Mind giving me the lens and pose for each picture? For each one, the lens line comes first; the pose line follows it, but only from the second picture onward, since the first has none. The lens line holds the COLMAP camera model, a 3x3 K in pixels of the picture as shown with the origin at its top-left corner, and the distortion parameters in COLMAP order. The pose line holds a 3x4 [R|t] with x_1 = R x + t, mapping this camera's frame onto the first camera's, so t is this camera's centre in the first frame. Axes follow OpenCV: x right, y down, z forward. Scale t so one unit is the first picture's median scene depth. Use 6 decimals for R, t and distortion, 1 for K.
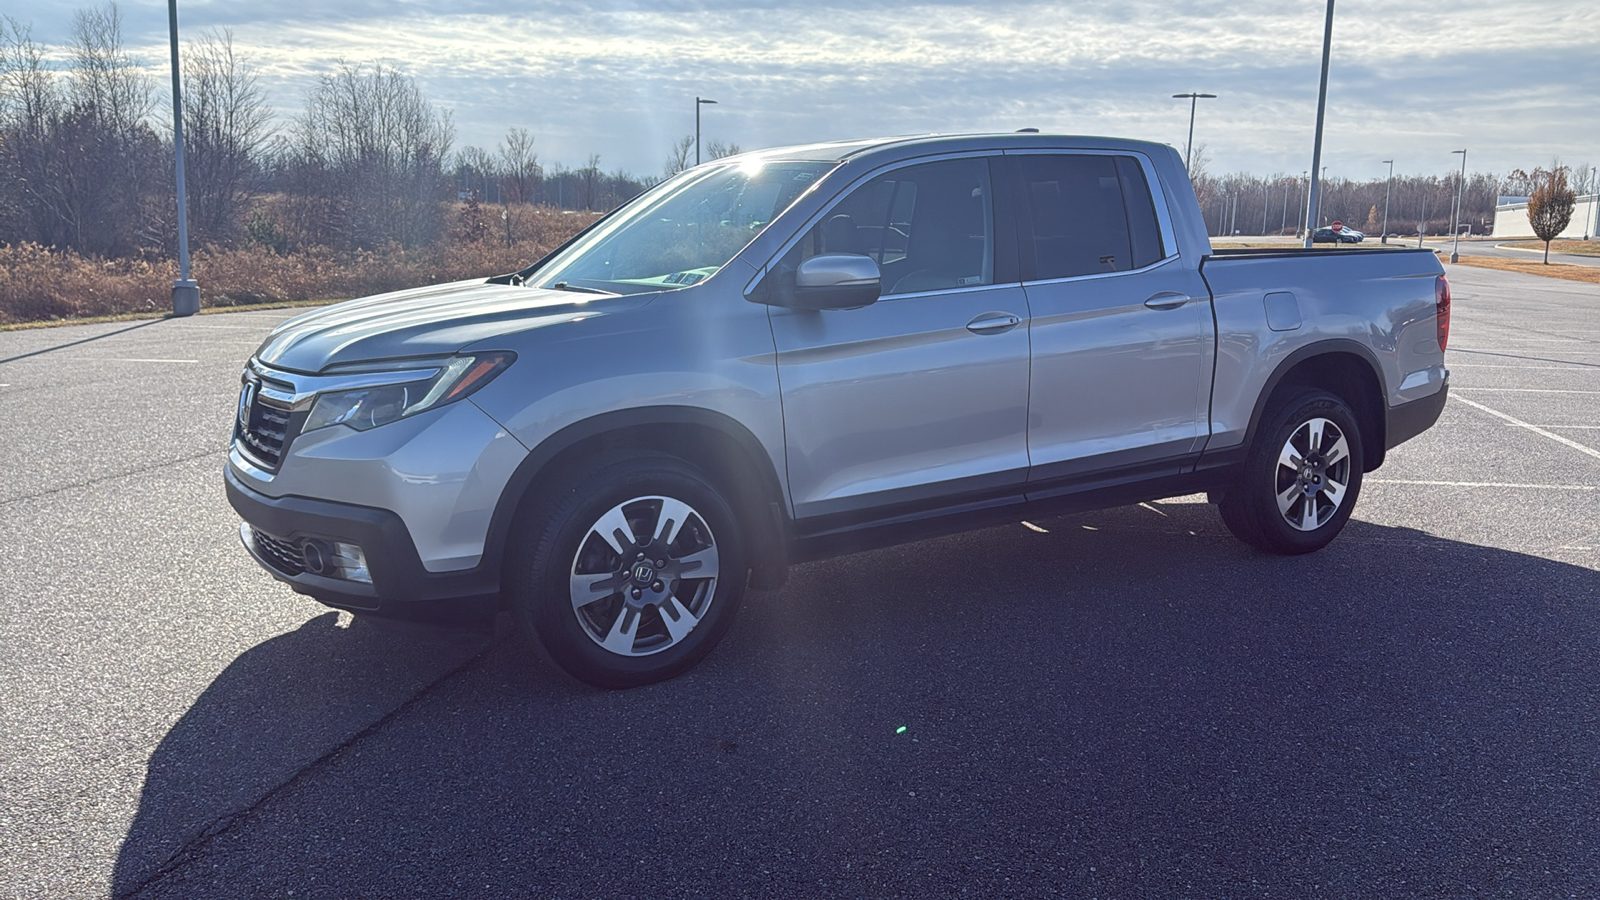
lens RADIAL K [[1275.5, 0, 819.6], [0, 1275.5, 461.9], [0, 0, 1]] dist [0.106803, -0.152743]
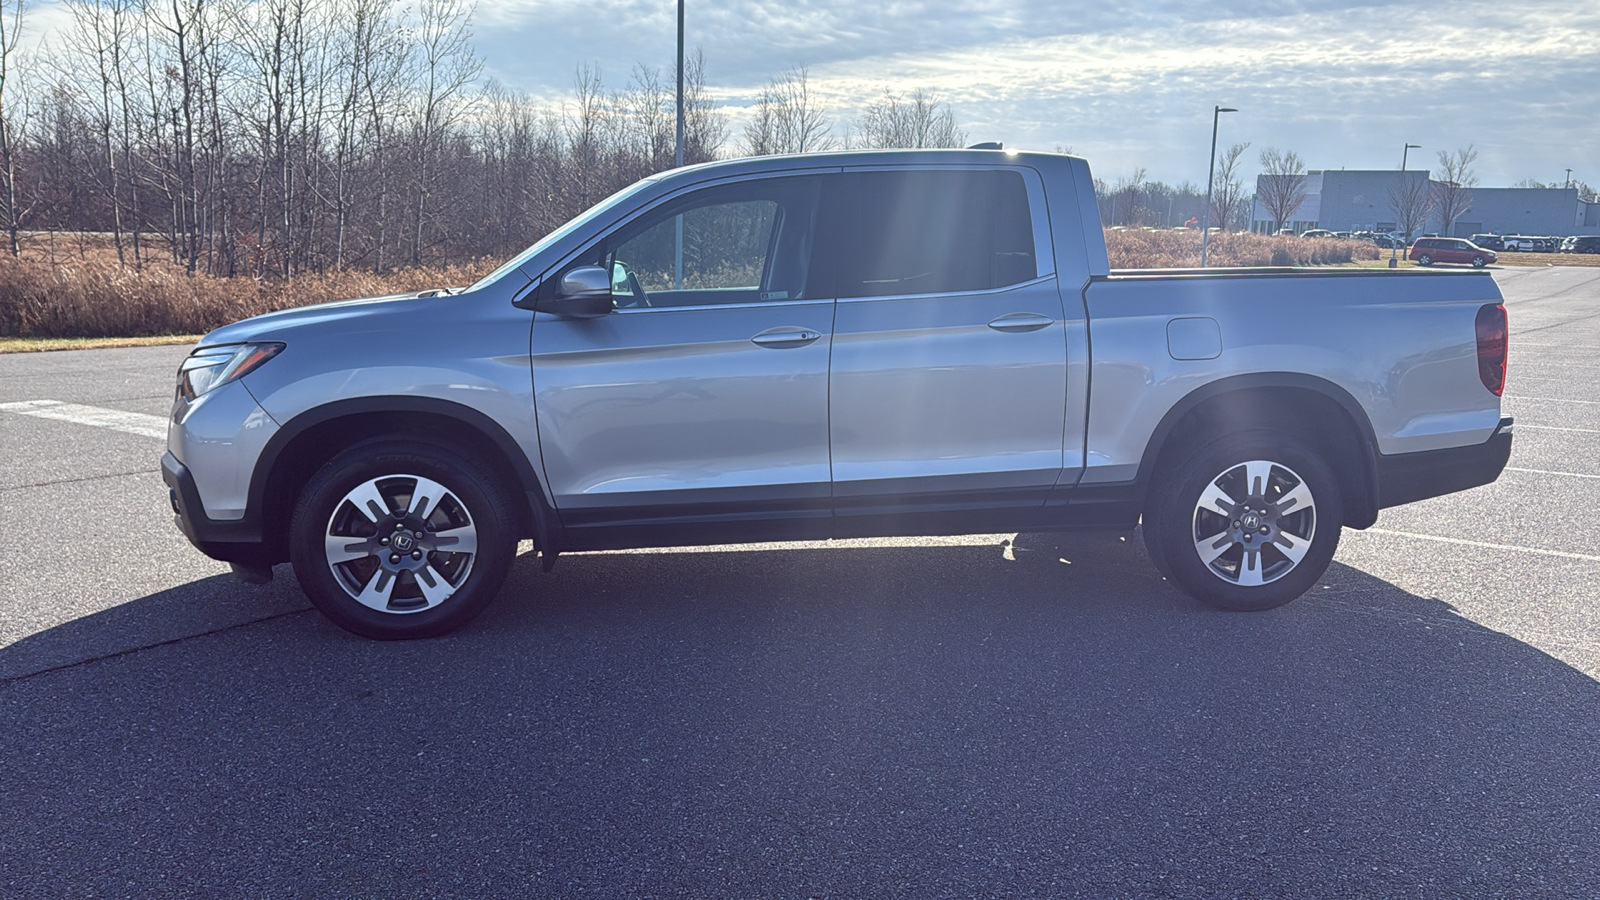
lens RADIAL K [[1275.5, 0, 832.0], [0, 1275.5, 461.5], [0, 0, 1]] dist [0.106803, -0.152743]
pose [[0.911864, 0.073486, -0.403861, 0.474720], [-0.078249, 0.996923, 0.004722, -0.014201], [0.402965, 0.027296, 0.914808, 0.070576]]
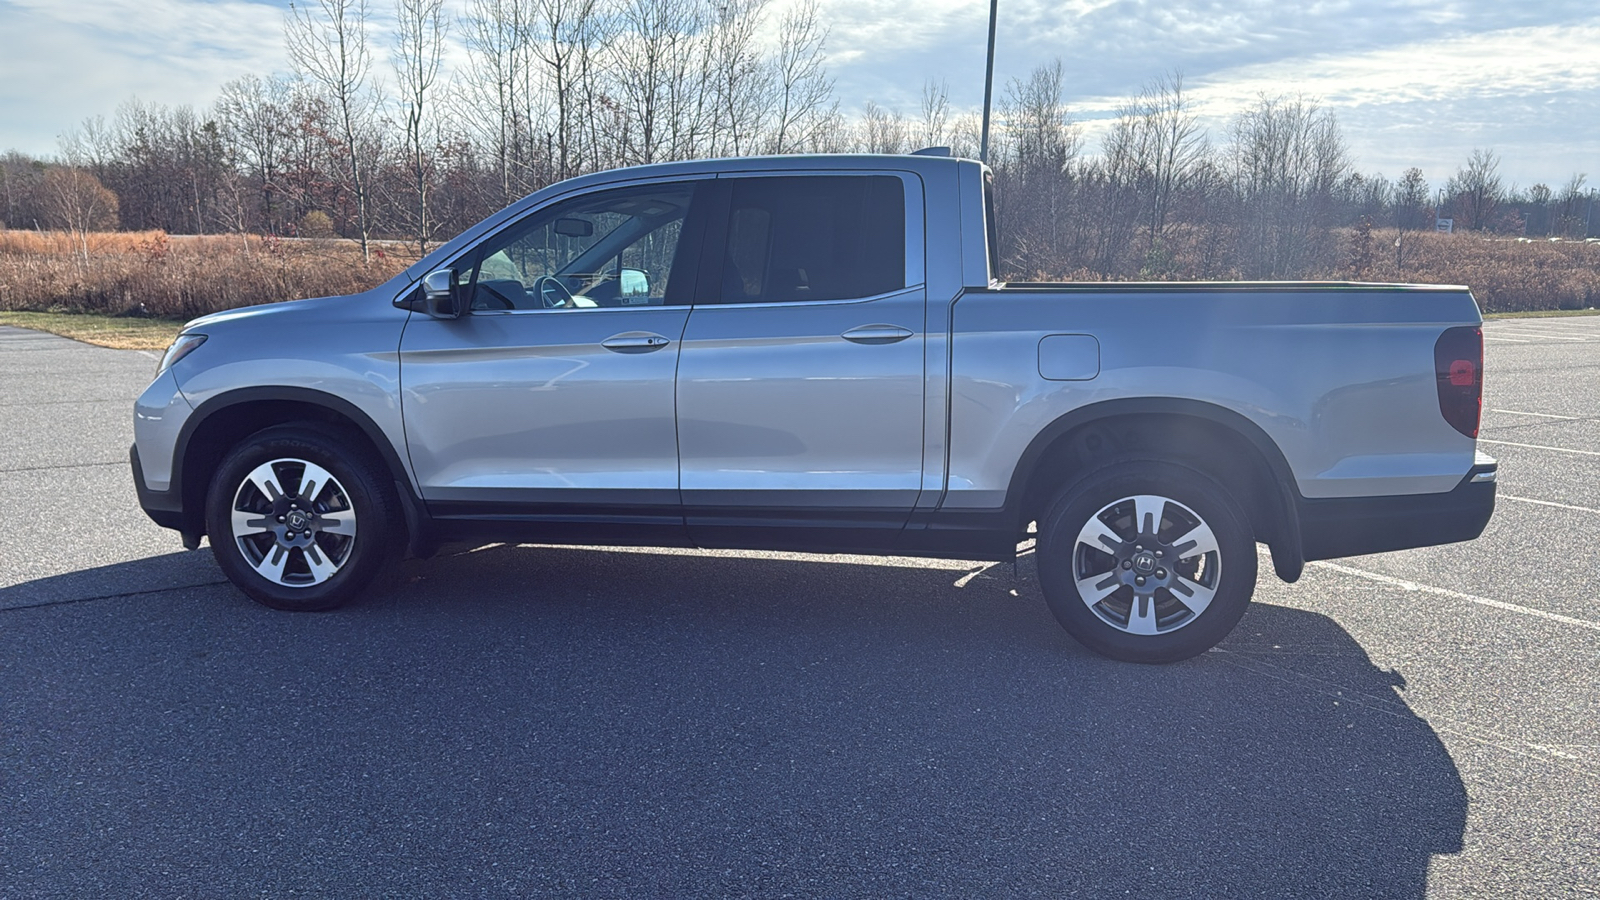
lens RADIAL K [[1275.5, 0, 829.8], [0, 1275.5, 455.2], [0, 0, 1]] dist [0.106803, -0.152743]
pose [[0.750012, 0.112034, -0.651867, 0.749402], [-0.129457, 0.991353, 0.021433, -0.049460], [0.648632, 0.068314, 0.758030, 0.269263]]
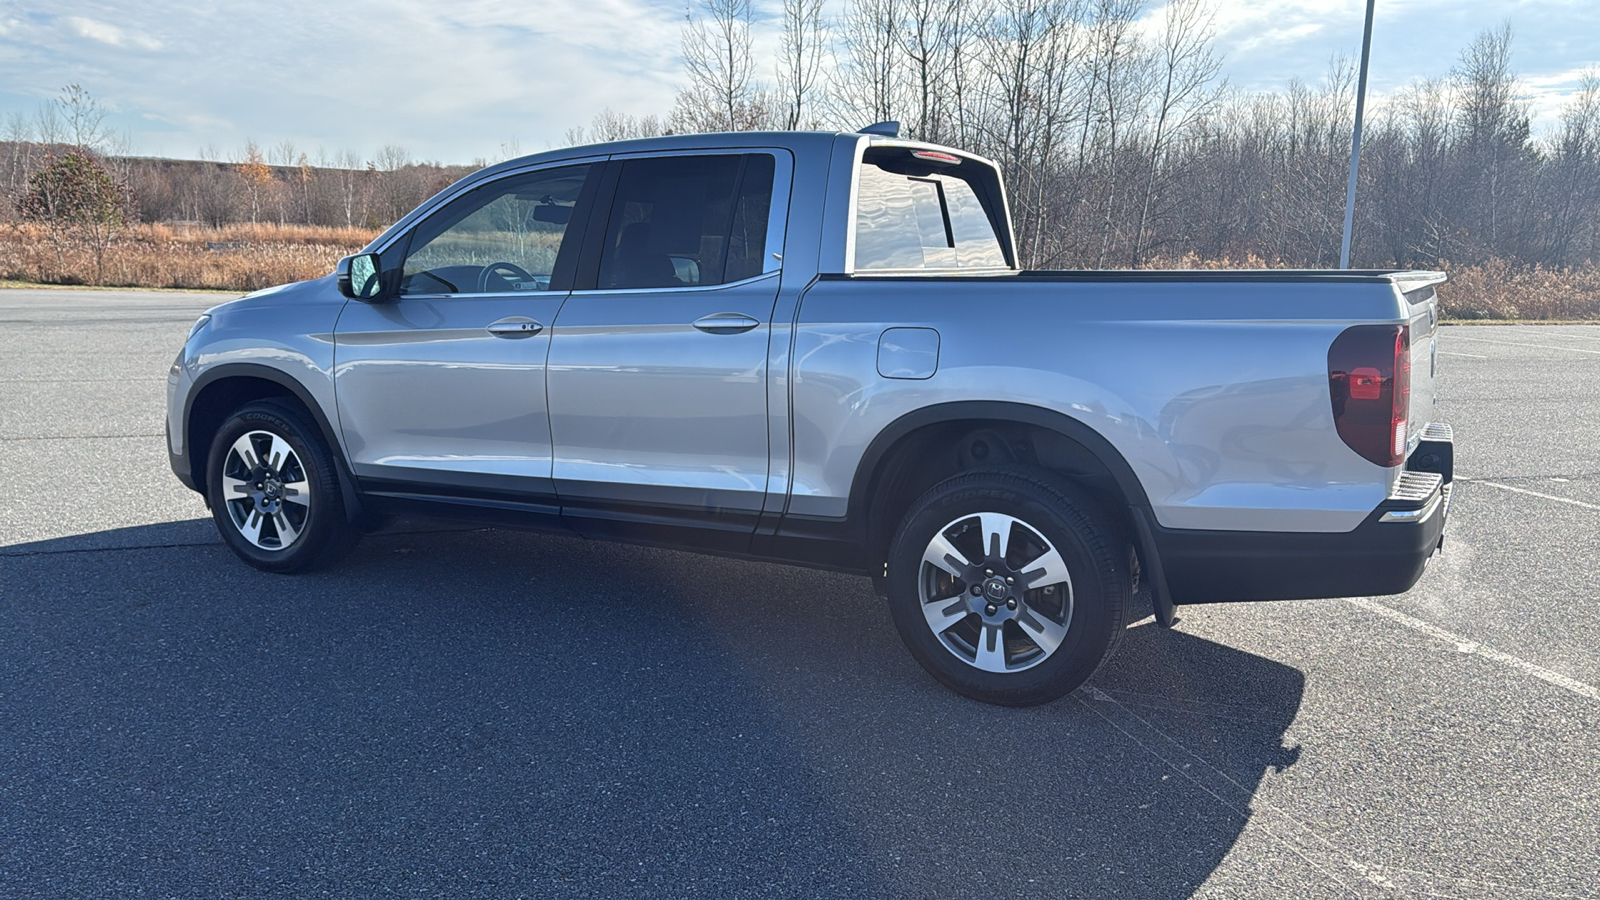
lens RADIAL K [[1275.5, 0, 828.7], [0, 1275.5, 455.6], [0, 0, 1]] dist [0.106803, -0.152743]
pose [[0.498232, 0.146609, -0.854559, 0.923487], [-0.161025, 0.984100, 0.074951, -0.101079], [0.851960, 0.100263, 0.513918, 0.564509]]
